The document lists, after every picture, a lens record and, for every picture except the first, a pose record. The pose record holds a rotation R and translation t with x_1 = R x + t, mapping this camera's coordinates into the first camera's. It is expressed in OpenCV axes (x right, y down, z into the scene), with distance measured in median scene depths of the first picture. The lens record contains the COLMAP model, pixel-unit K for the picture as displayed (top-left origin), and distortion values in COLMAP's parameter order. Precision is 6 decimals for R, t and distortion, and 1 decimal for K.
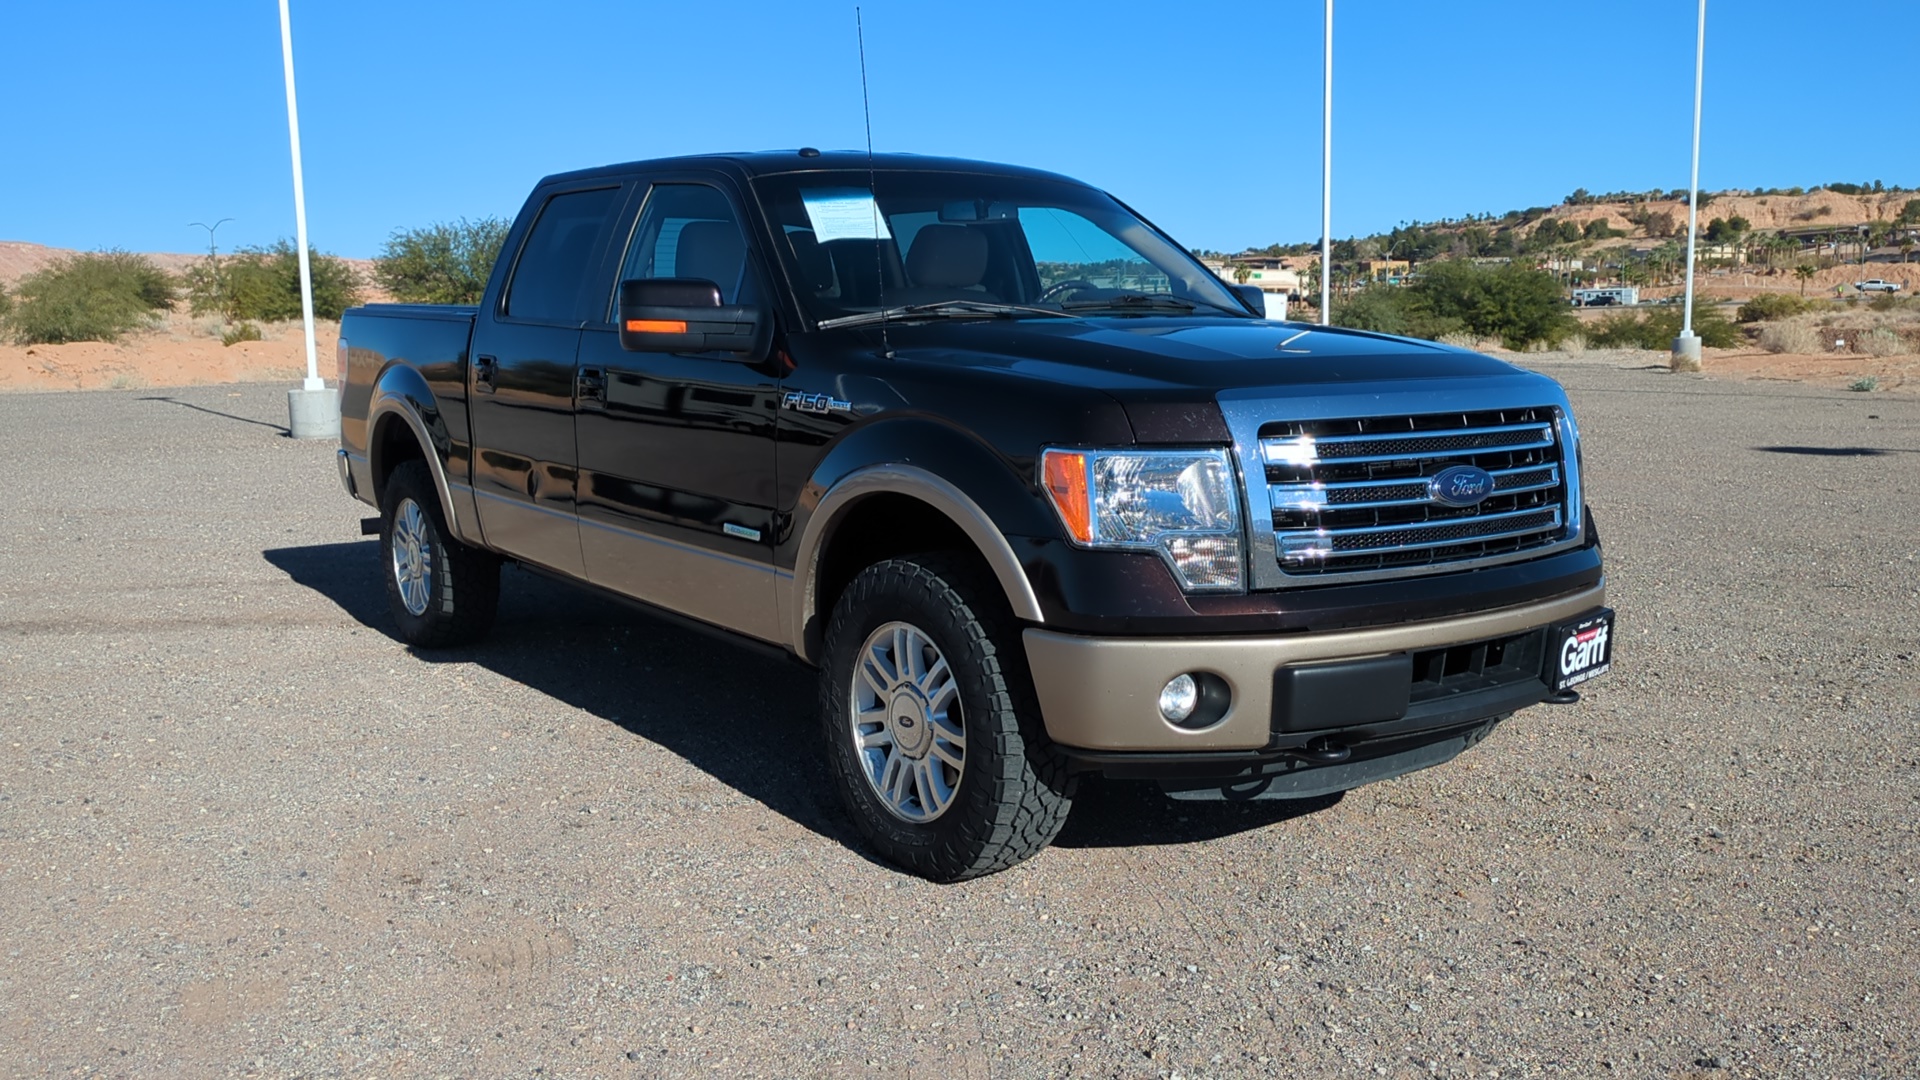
lens RADIAL K [[1633.6, 0, 967.3], [0, 1633.6, 536.4], [0, 0, 1]] dist [0.053485, -0.079276]
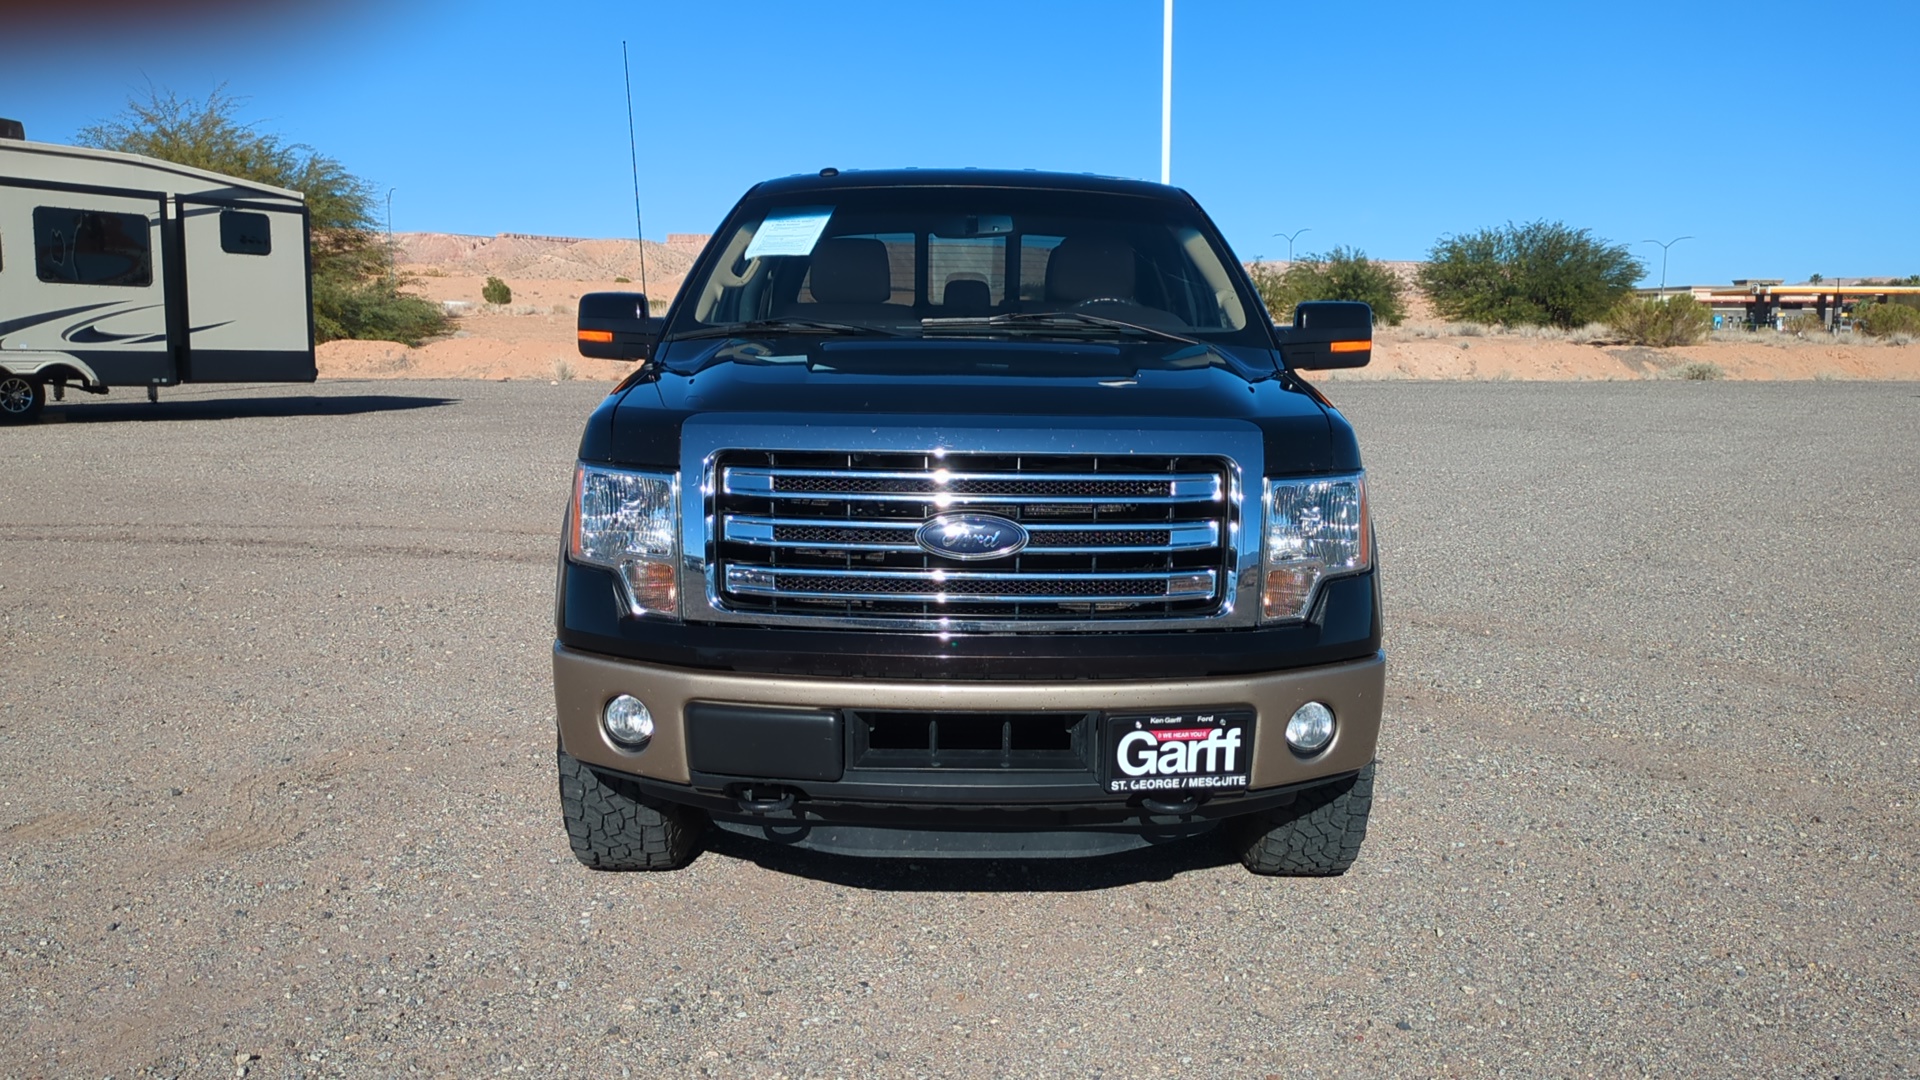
lens RADIAL K [[1633.6, 0, 958.8], [0, 1633.6, 538.0], [0, 0, 1]] dist [0.053485, -0.079276]
pose [[0.805442, 0.090152, -0.585778, 0.723833], [-0.091140, 0.995448, 0.027883, -0.047818], [0.585625, 0.030930, 0.809992, 0.256179]]
